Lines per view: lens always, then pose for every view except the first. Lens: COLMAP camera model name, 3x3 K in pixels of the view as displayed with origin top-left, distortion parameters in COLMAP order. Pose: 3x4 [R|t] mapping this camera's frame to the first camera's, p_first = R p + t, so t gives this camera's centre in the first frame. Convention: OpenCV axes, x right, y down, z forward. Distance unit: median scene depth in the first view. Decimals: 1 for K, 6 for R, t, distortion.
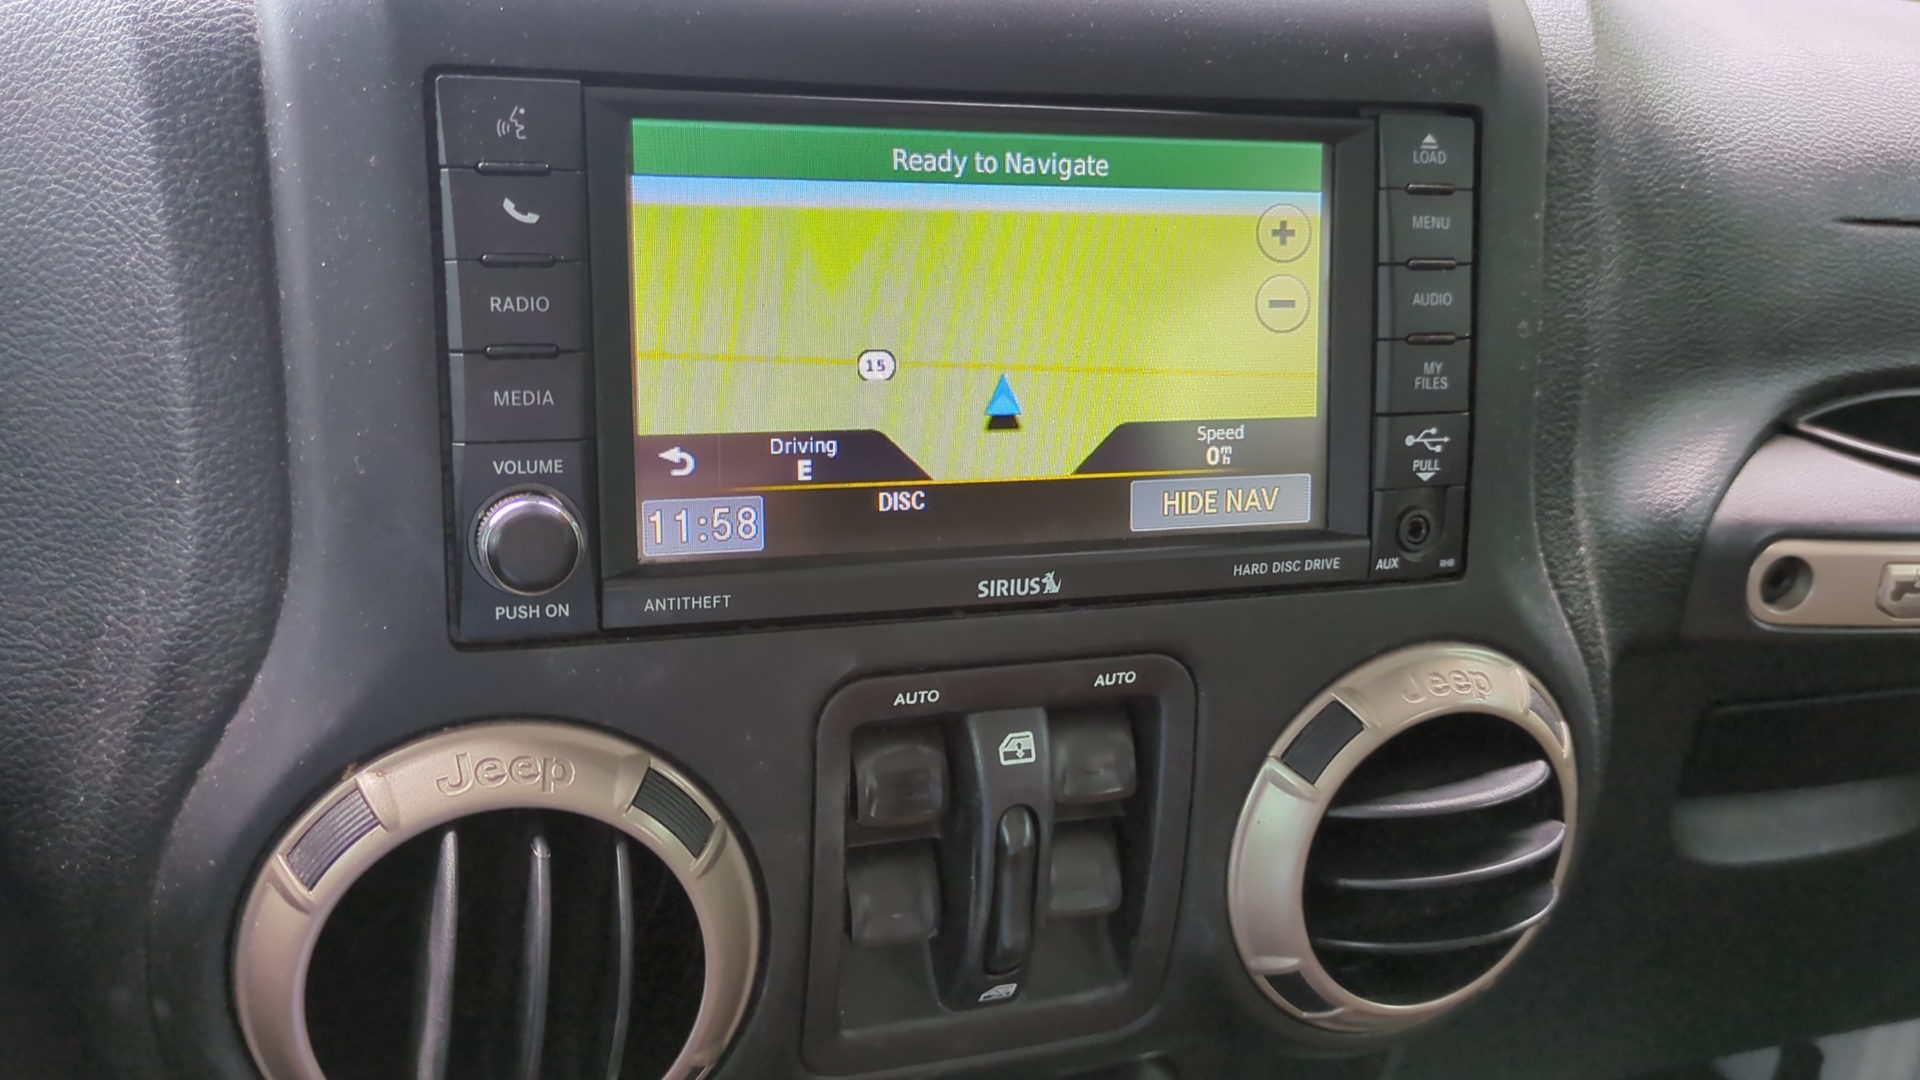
lens RADIAL K [[1631.6, 0, 960.0], [0, 1631.6, 540.0], [0, 0, 1]] dist [0.053350, -0.113615]
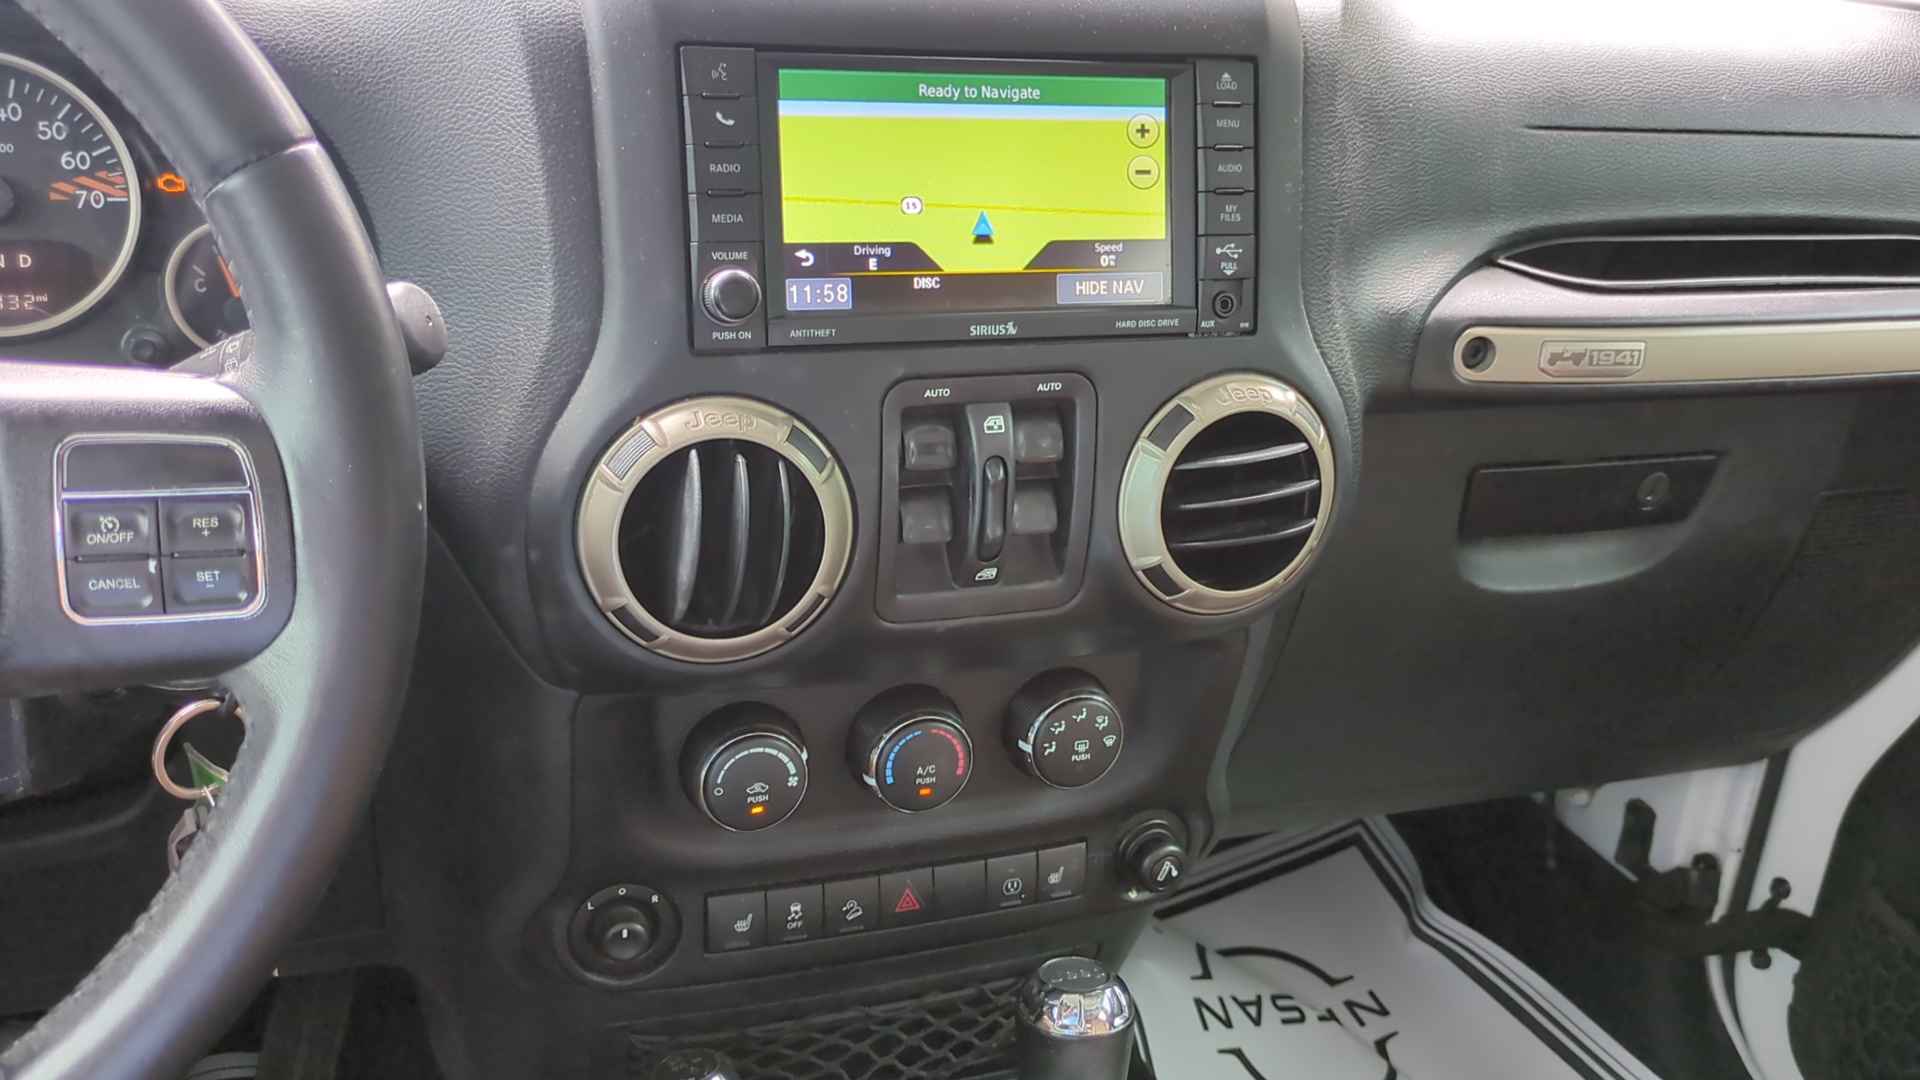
lens RADIAL K [[1631.6, 0, 960.0], [0, 1631.6, 540.0], [0, 0, 1]] dist [0.053350, -0.113615]
pose [[0.999858, -0.016857, 0.000819, -0.005531], [0.016841, 0.999722, 0.016513, 0.223386], [-0.001097, -0.016497, 0.999863, -0.774884]]
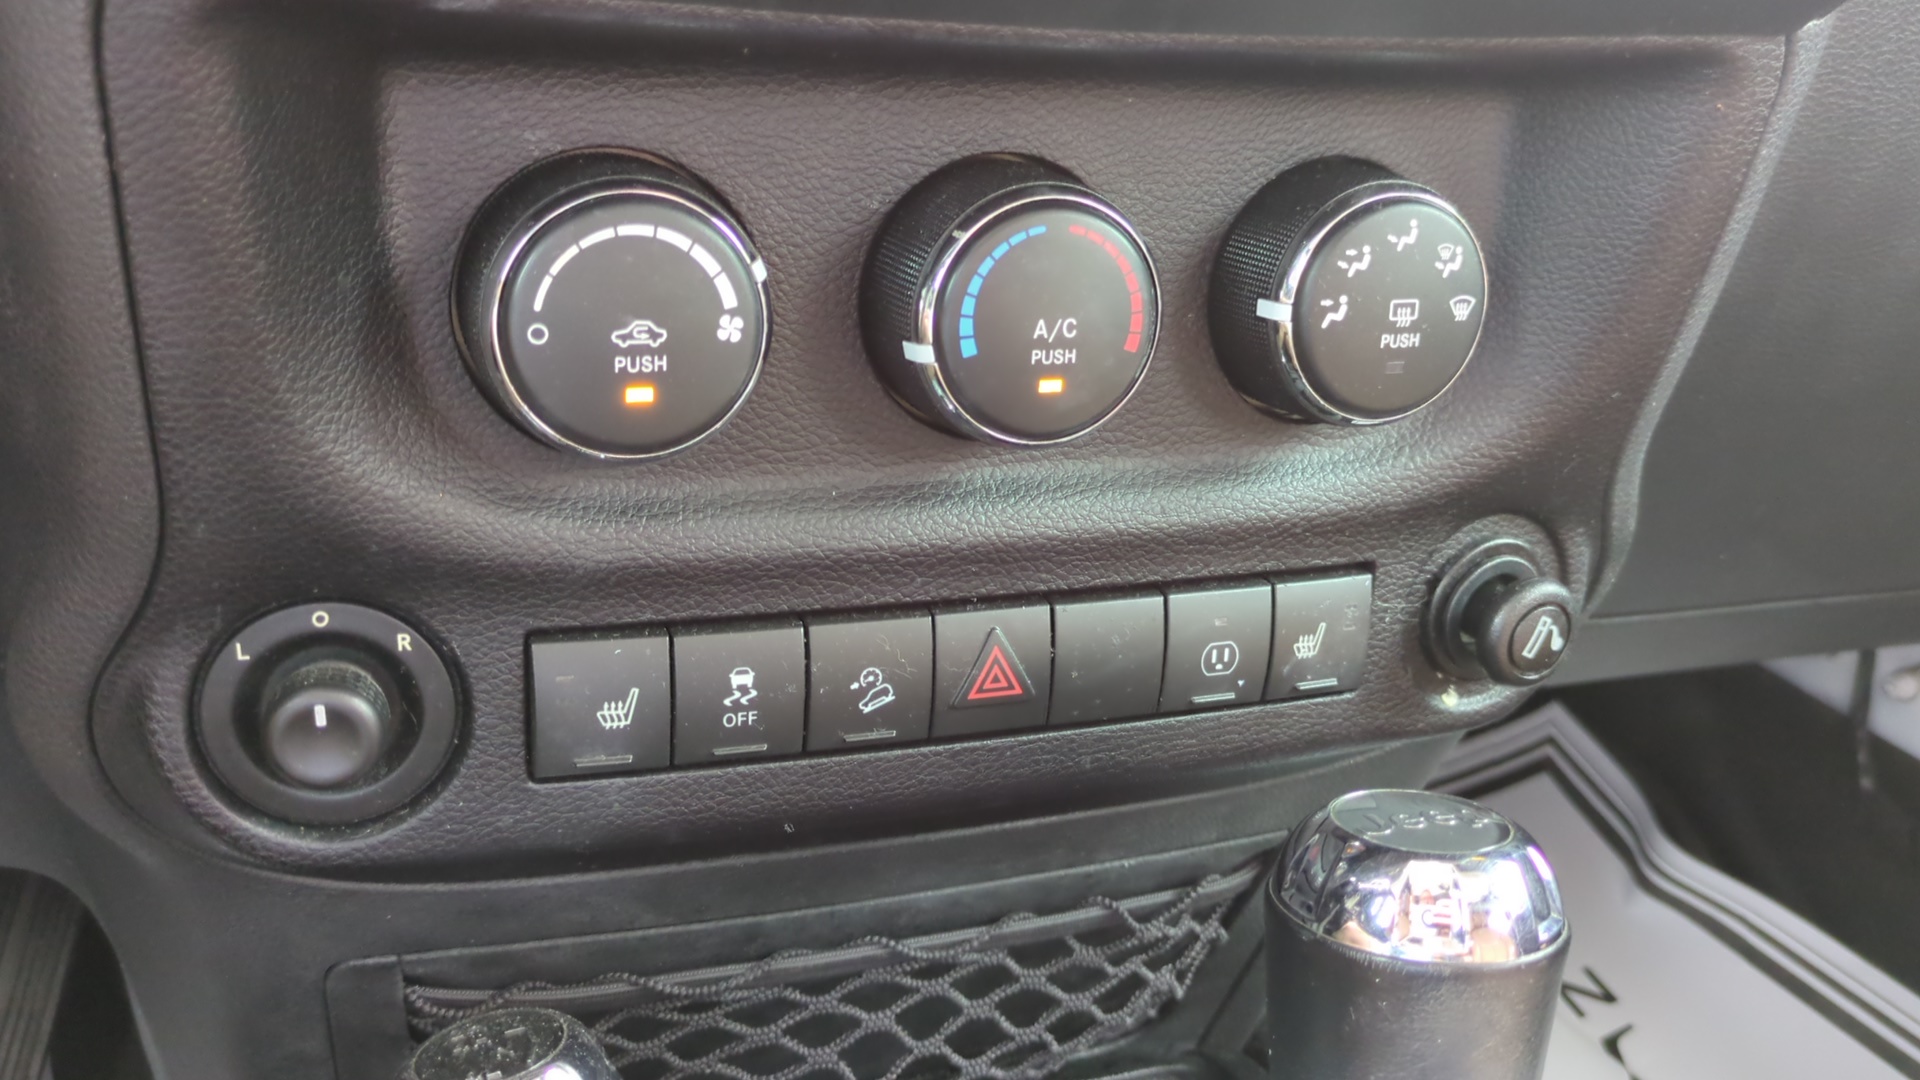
lens RADIAL K [[1631.6, 0, 960.0], [0, 1631.6, 540.0], [0, 0, 1]] dist [0.053350, -0.113615]
pose [[0.999922, -0.011725, 0.004260, -0.107539], [0.011697, 0.999911, 0.006456, 0.656688], [-0.004336, -0.006405, 0.999970, 0.443322]]
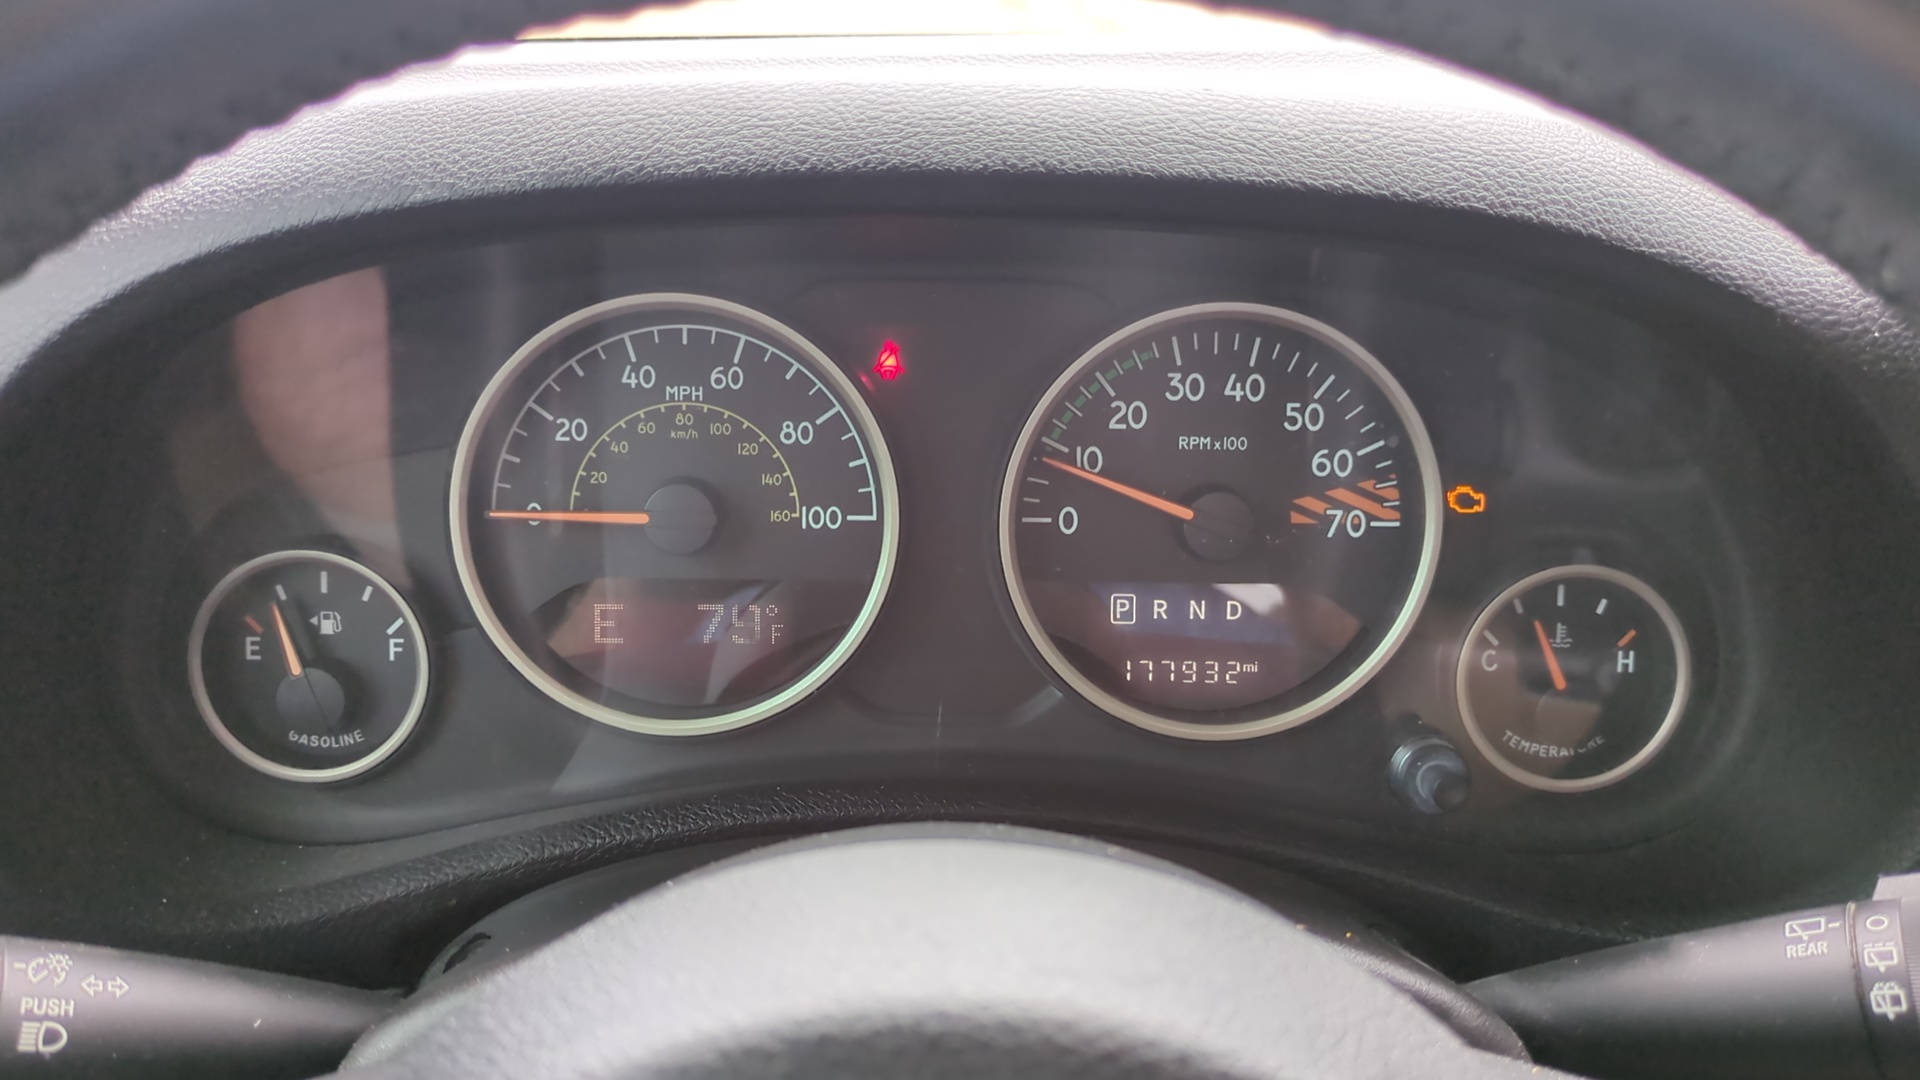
lens RADIAL K [[1631.6, 0, 960.0], [0, 1631.6, 540.0], [0, 0, 1]] dist [0.053350, -0.113615]
pose [[0.949492, 0.054869, -0.308958, -0.867279], [-0.056226, 0.998408, 0.004517, -0.120061], [0.308714, 0.013083, 0.951065, -0.122226]]
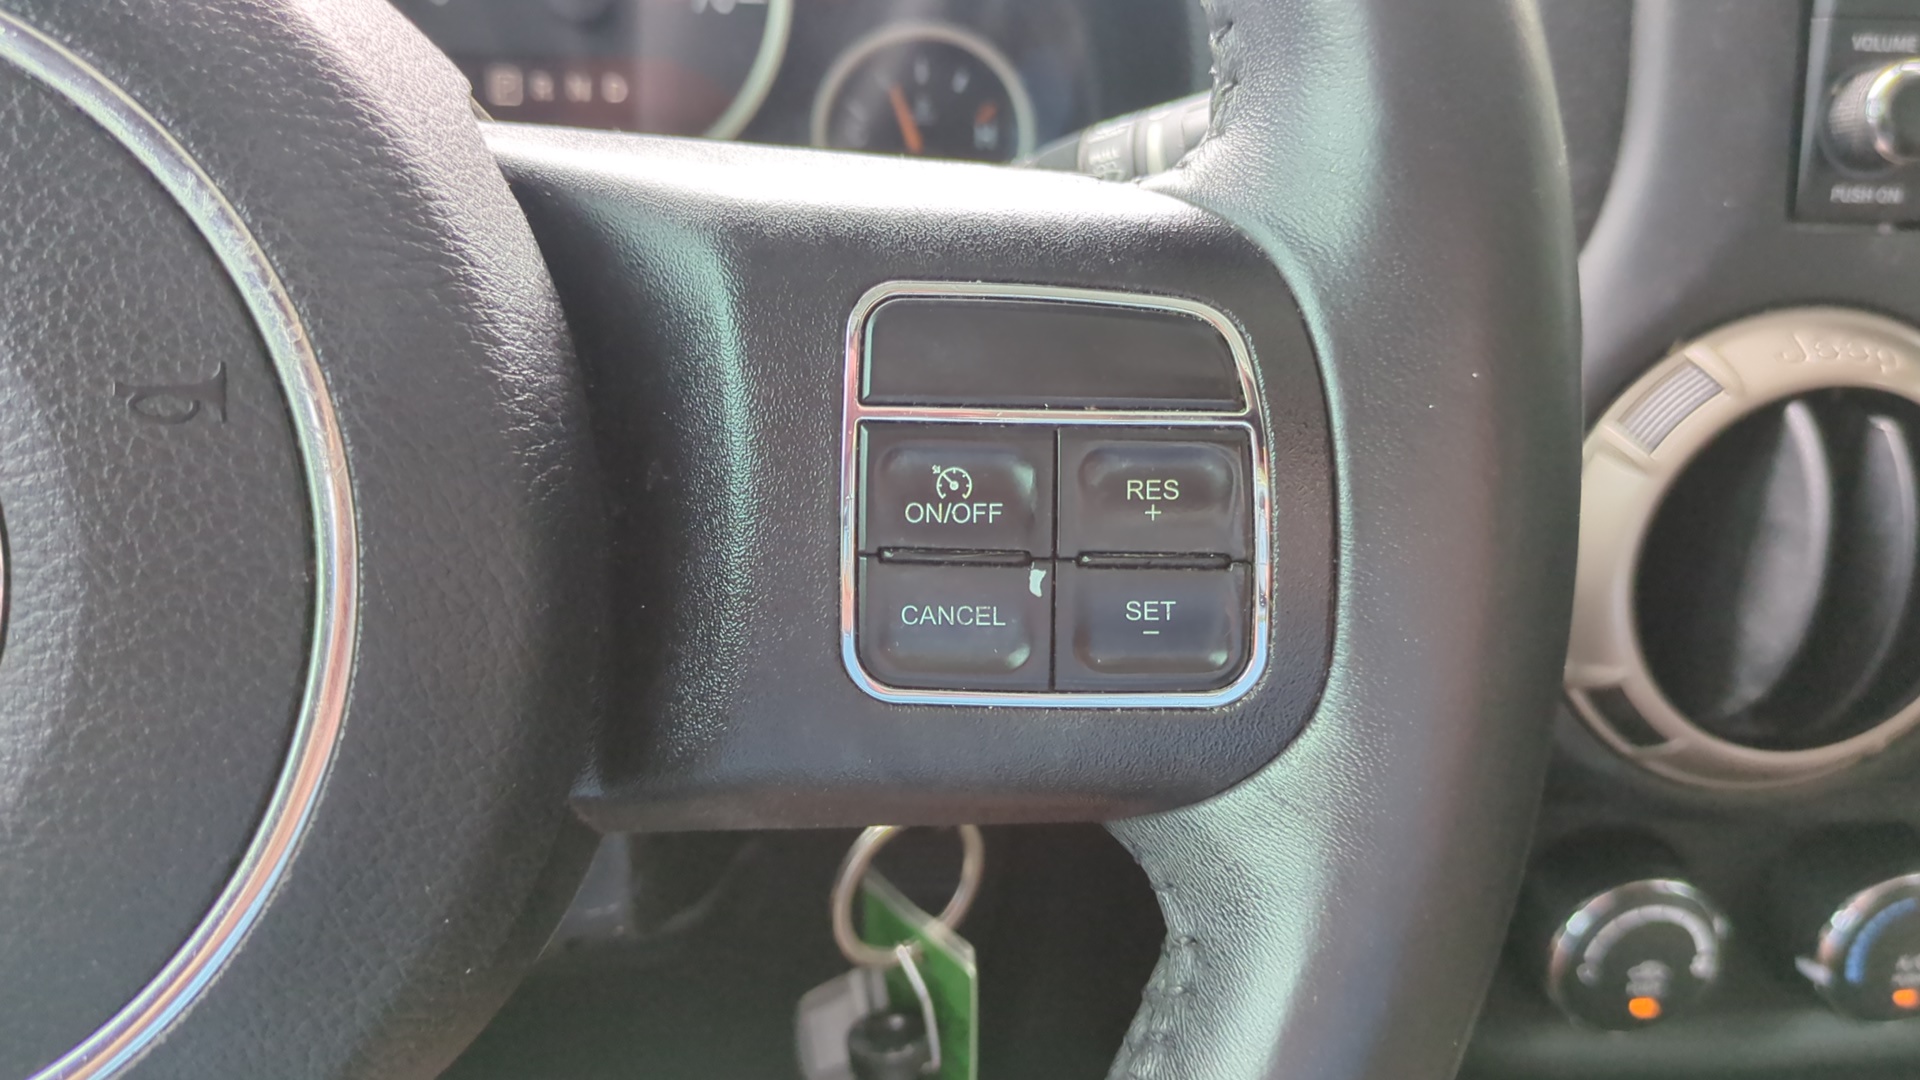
lens RADIAL K [[1631.6, 0, 960.0], [0, 1631.6, 540.0], [0, 0, 1]] dist [0.053350, -0.113615]
pose [[0.977470, 0.040891, -0.207076, -0.524311], [-0.038202, 0.999126, 0.016971, 0.231036], [0.207589, -0.008678, 0.978178, -0.082656]]
